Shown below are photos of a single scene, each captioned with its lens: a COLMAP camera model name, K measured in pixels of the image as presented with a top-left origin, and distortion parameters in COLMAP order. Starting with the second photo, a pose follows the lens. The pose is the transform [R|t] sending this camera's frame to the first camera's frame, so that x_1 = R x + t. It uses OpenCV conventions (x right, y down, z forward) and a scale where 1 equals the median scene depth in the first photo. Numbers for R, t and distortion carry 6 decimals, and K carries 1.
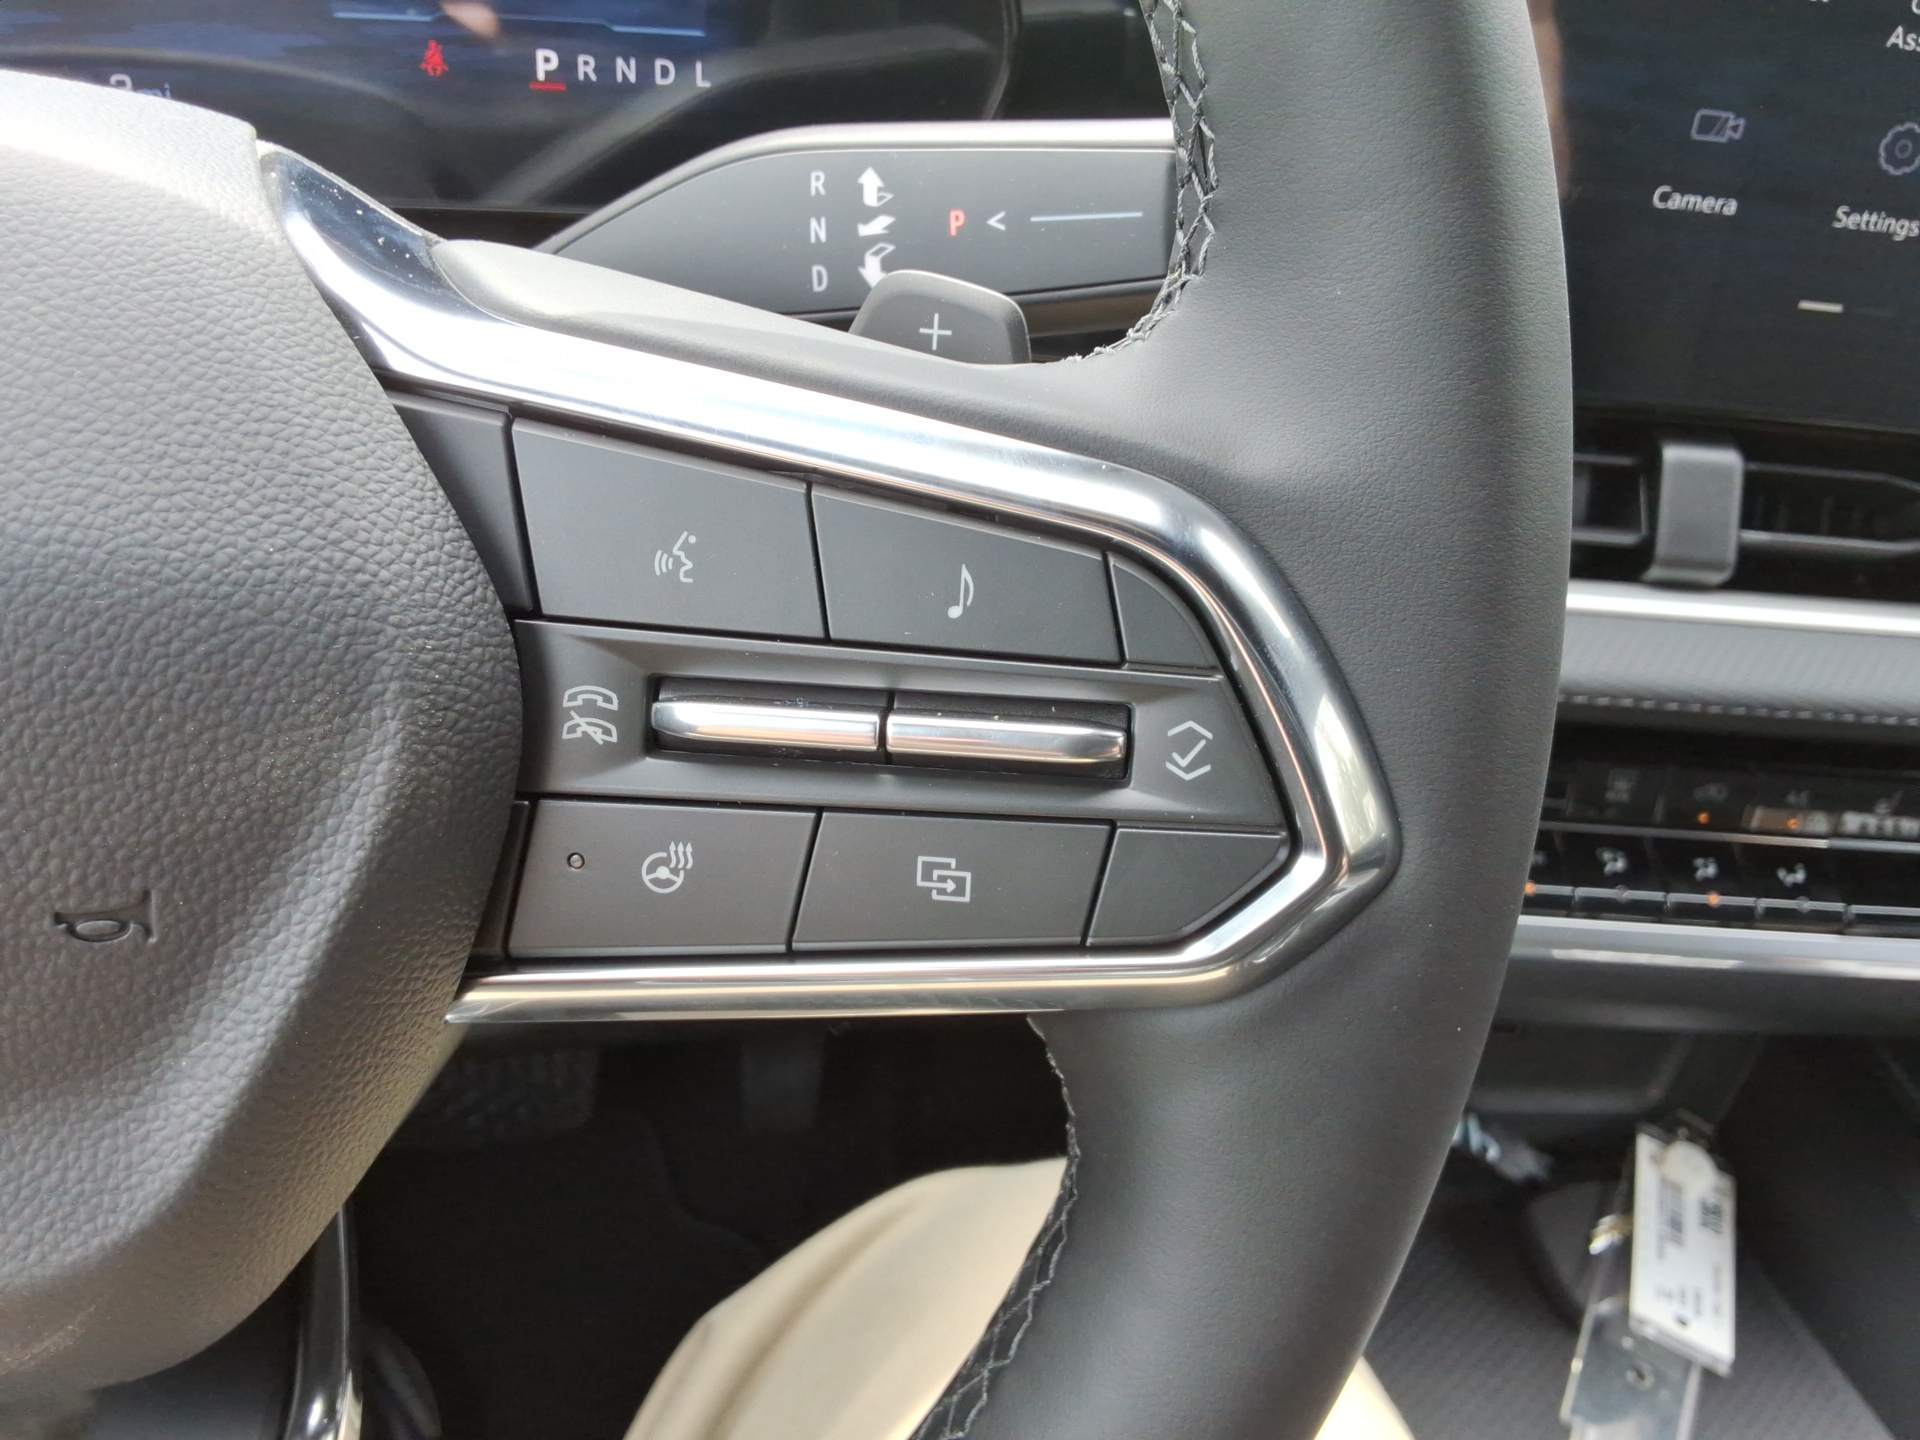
lens RADIAL K [[1604.0, 0, 960.0], [0, 1604.0, 720.0], [0, 0, 1]] dist [0.000558, -0.061225]
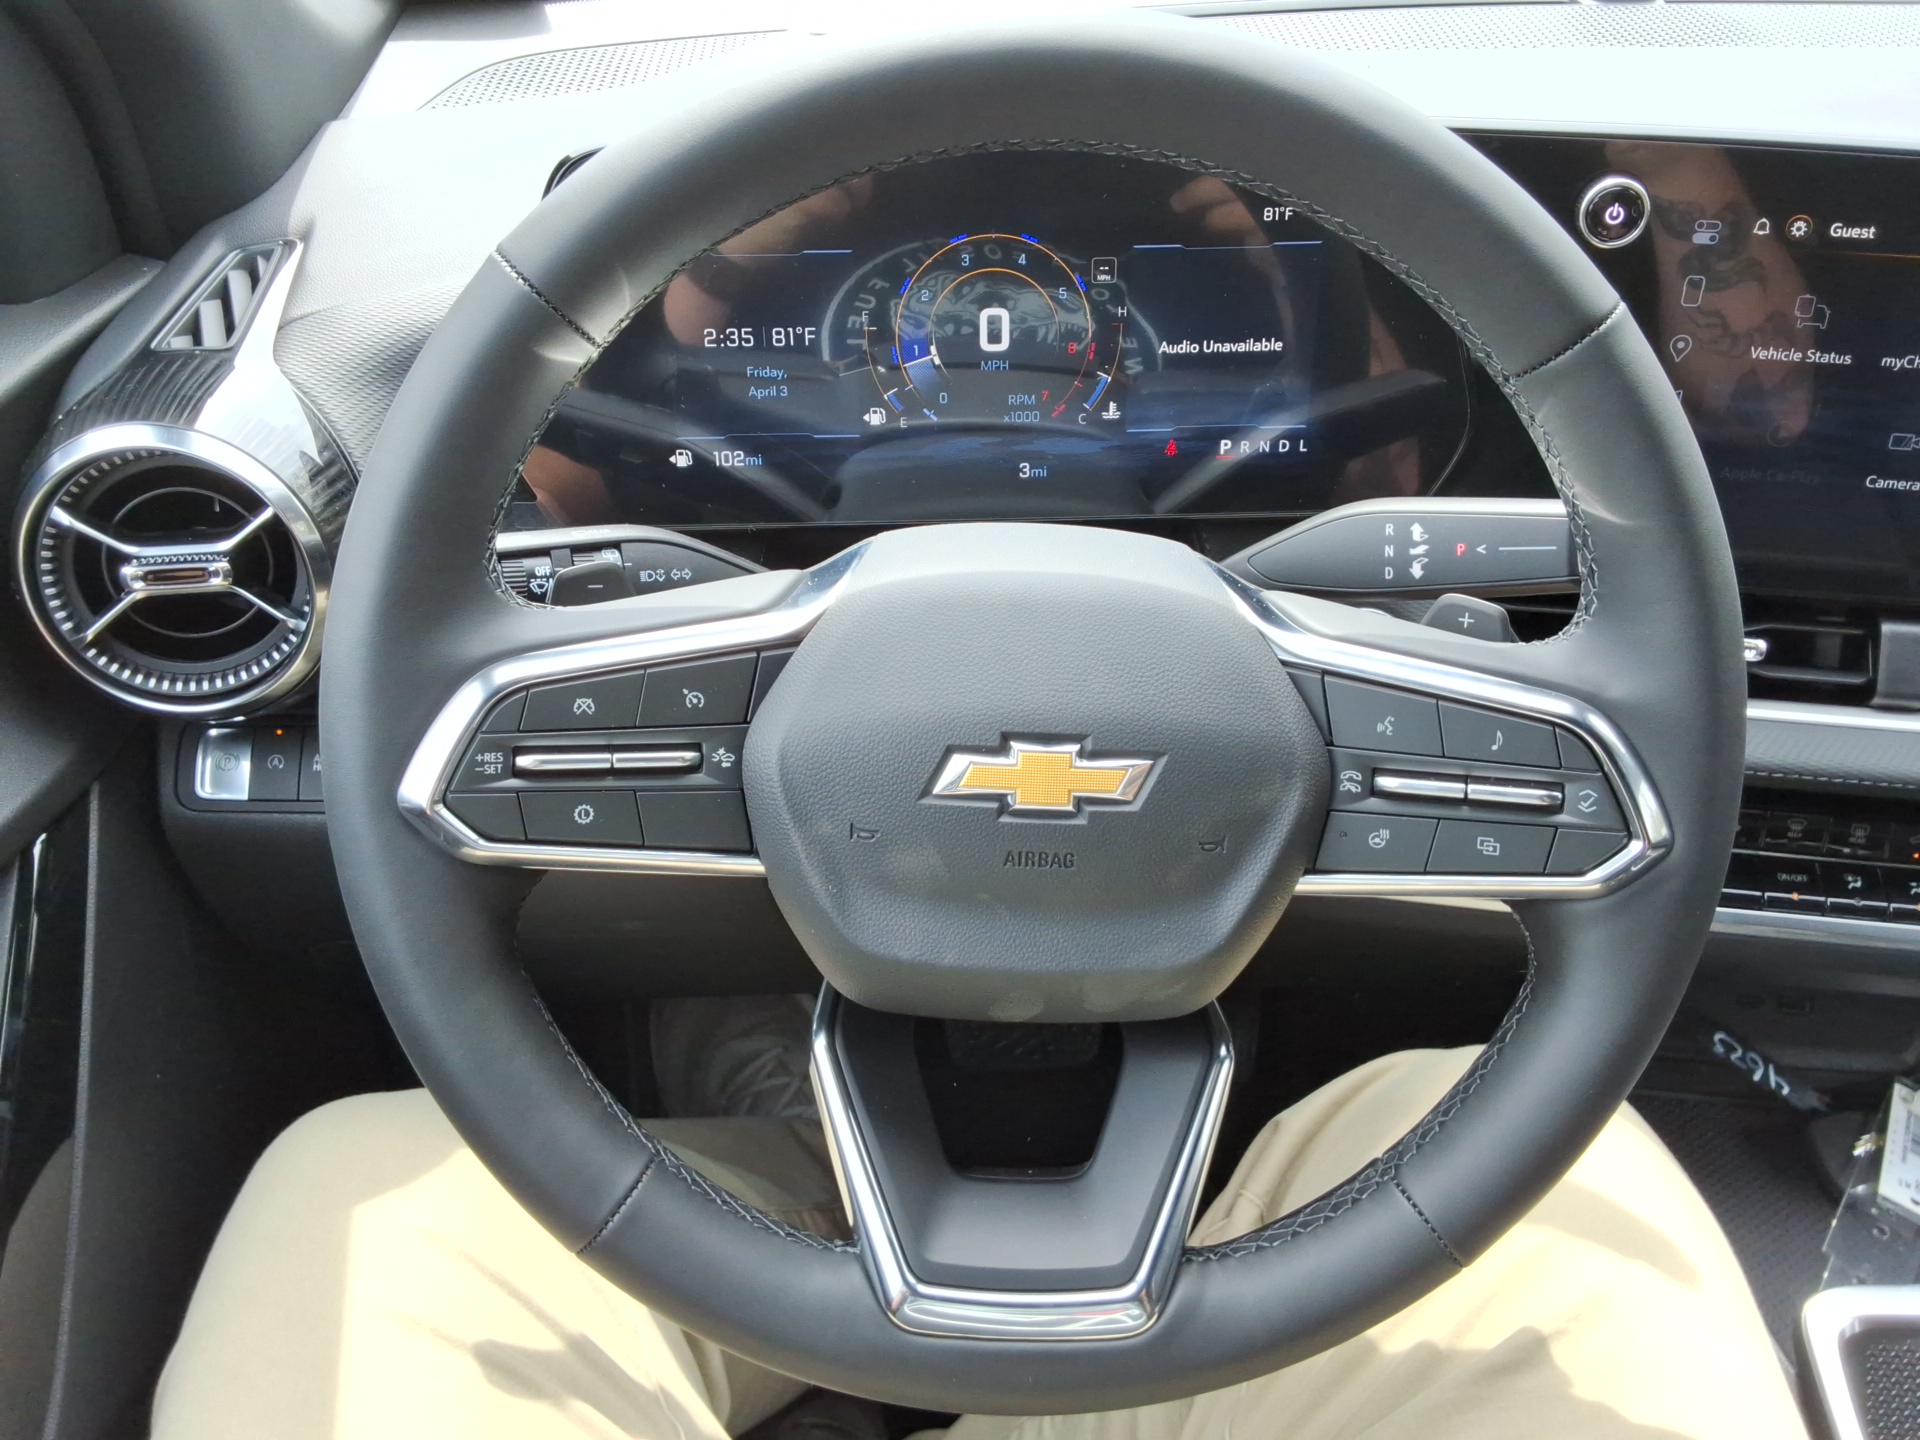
lens RADIAL K [[1540.3, 0, 971.1], [0, 1540.3, 706.8], [0, 0, 1]] dist [0.132164, -0.220023]
pose [[0.979684, 0.012135, -0.200182, -0.311187], [-0.020266, 0.999049, -0.038616, -0.014535], [0.199523, 0.041888, 0.978997, -1.599086]]
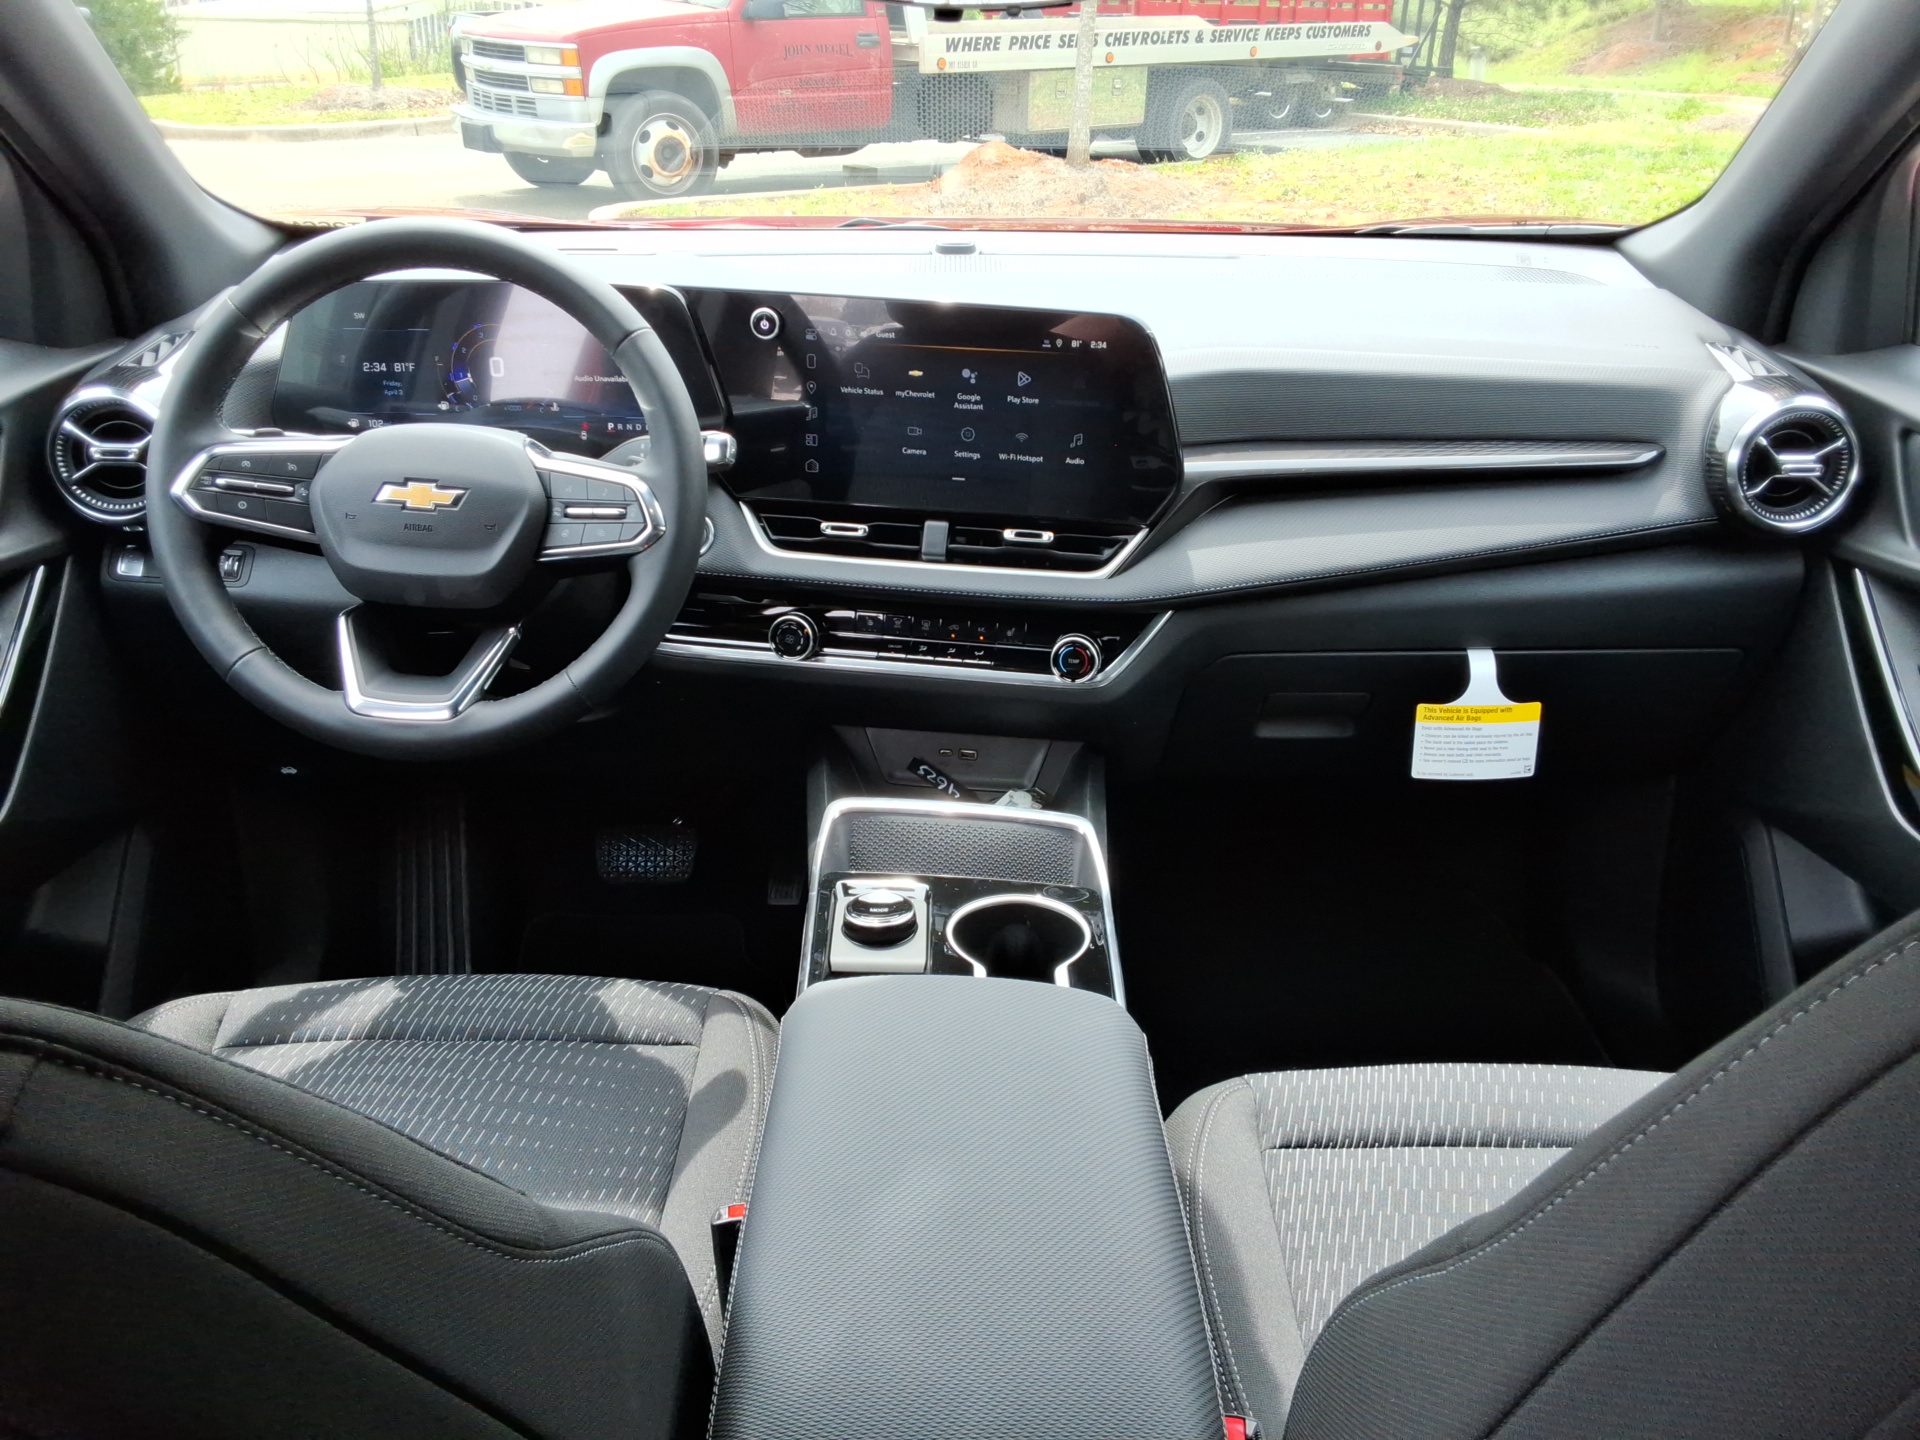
lens RADIAL K [[1545.7, 0, 975.4], [0, 1545.7, 700.7], [0, 0, 1]] dist [0.120688, -0.190873]
pose [[0.974231, 0.001584, -0.225548, 2.796724], [-0.050380, 0.976240, -0.210756, 1.944327], [0.219855, 0.216688, 0.951162, -4.439759]]
